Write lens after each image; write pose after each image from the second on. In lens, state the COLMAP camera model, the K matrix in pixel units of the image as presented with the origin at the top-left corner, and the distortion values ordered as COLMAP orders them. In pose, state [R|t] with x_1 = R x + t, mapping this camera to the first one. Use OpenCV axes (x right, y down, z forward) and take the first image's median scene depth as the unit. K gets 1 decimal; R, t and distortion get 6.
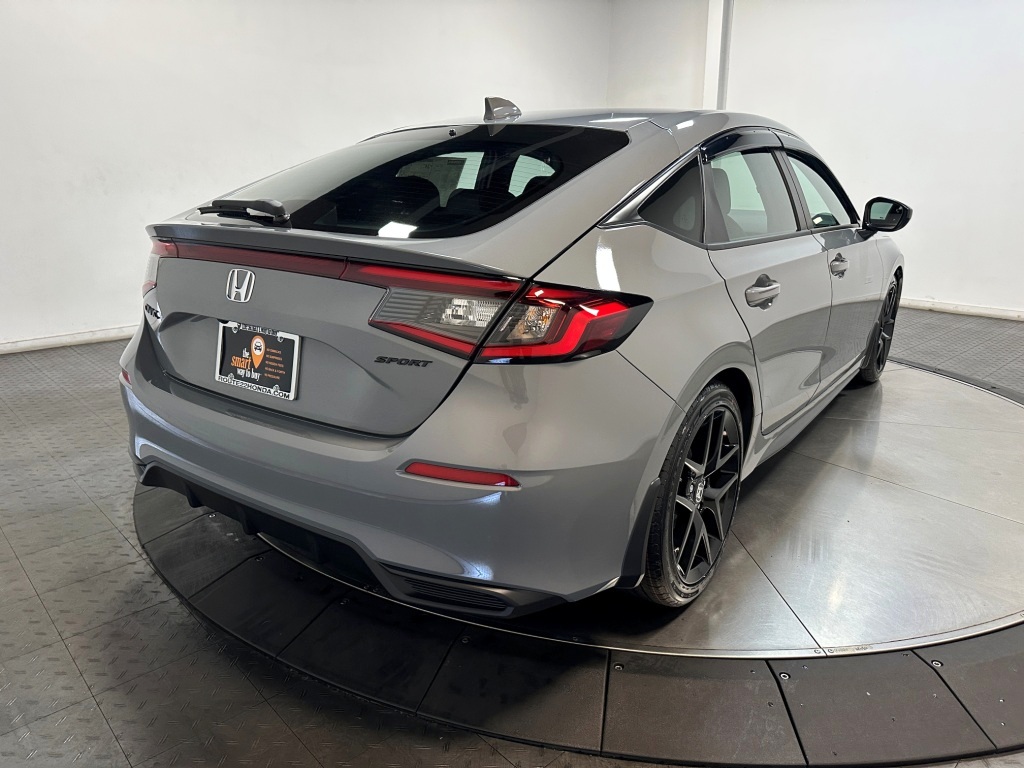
lens RADIAL K [[702.4, 0, 508.9], [0, 702.4, 390.2], [0, 0, 1]] dist [0.004207, -0.026389]
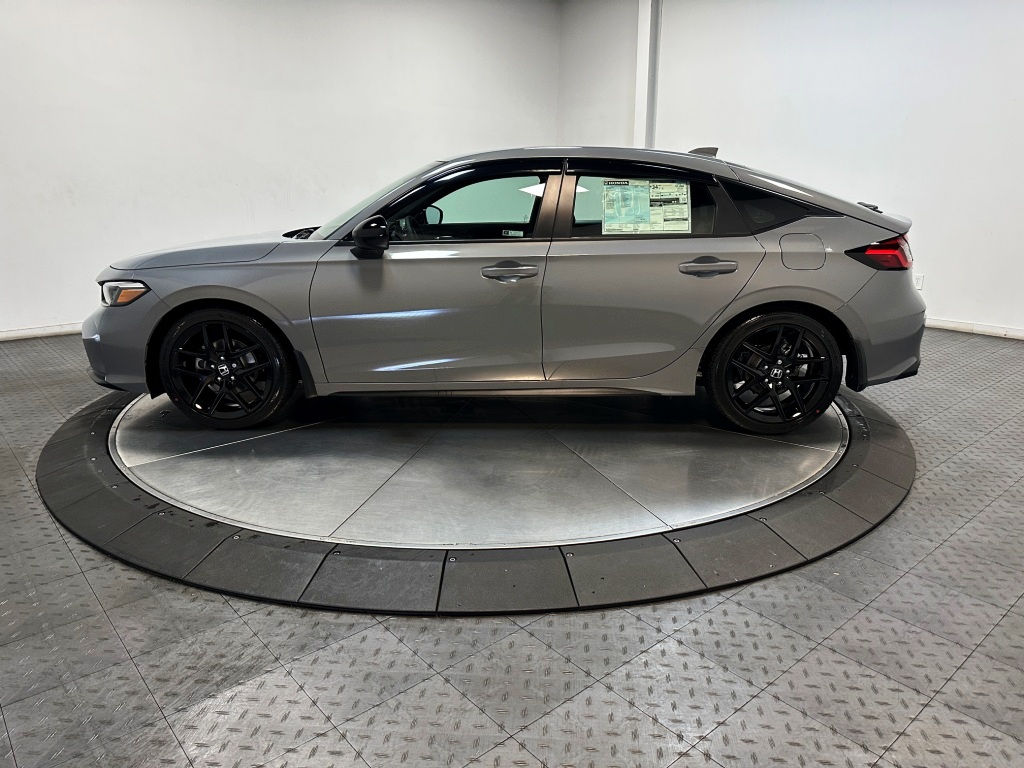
lens RADIAL K [[702.4, 0, 507.9], [0, 702.4, 381.7], [0, 0, 1]] dist [0.004207, -0.026389]
pose [[0.999490, 0.011253, -0.029873, 0.440215], [-0.012052, 0.999571, -0.026682, 0.078846], [0.029560, 0.027028, 0.999198, -0.300300]]
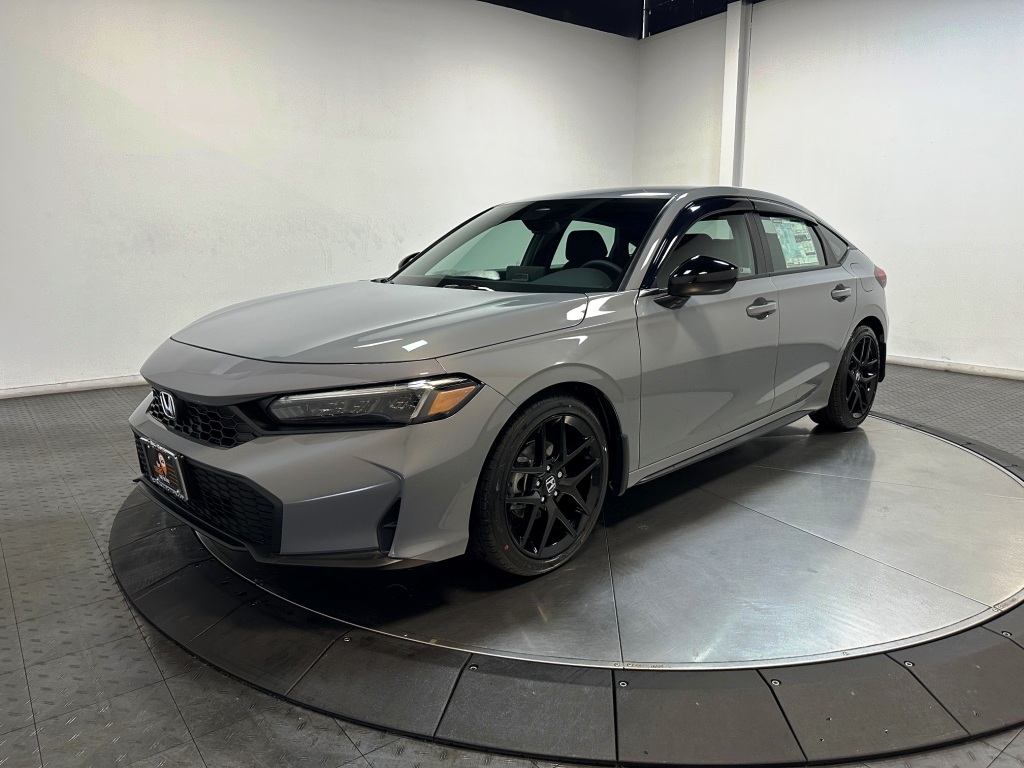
lens RADIAL K [[702.4, 0, 513.4], [0, 702.4, 378.1], [0, 0, 1]] dist [0.004207, -0.026389]
pose [[0.995771, 0.017691, -0.090153, 0.261821], [-0.027044, 0.994251, -0.103603, 0.049076], [0.087802, 0.105603, 0.990525, -0.106689]]
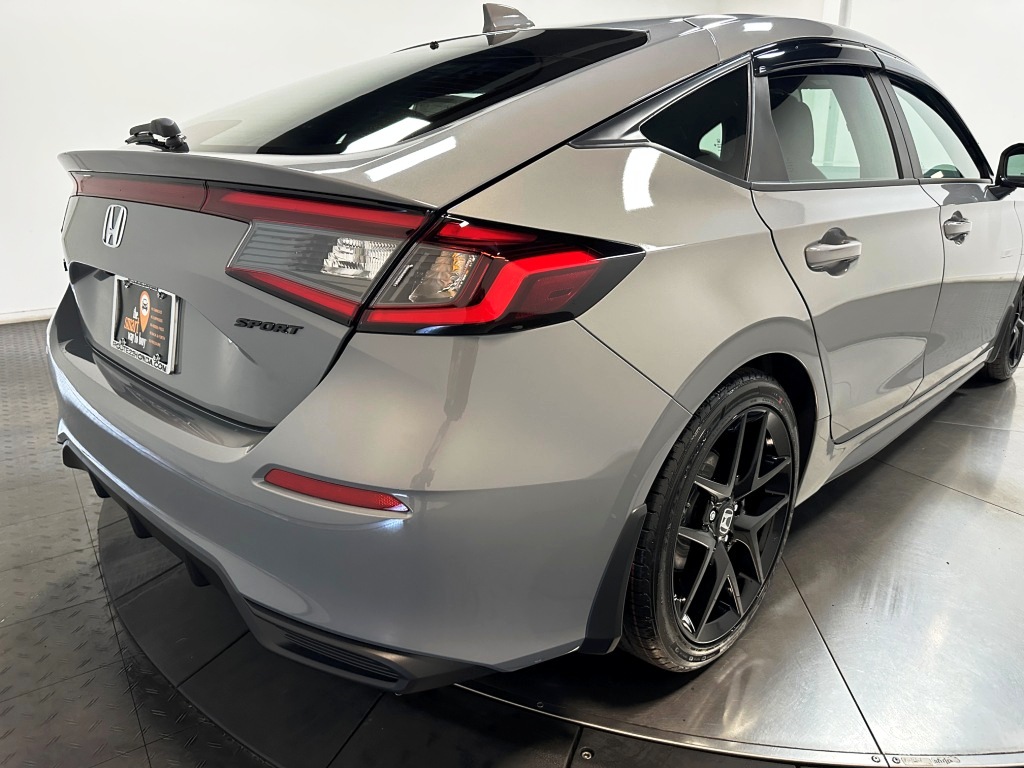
lens RADIAL K [[702.4, 0, 517.4], [0, 702.4, 387.9], [0, 0, 1]] dist [0.004207, -0.026389]
pose [[0.989652, 0.041886, -0.137241, 0.142747], [-0.038625, 0.998907, 0.026335, -0.004759], [0.138194, -0.020762, 0.990188, 0.228787]]
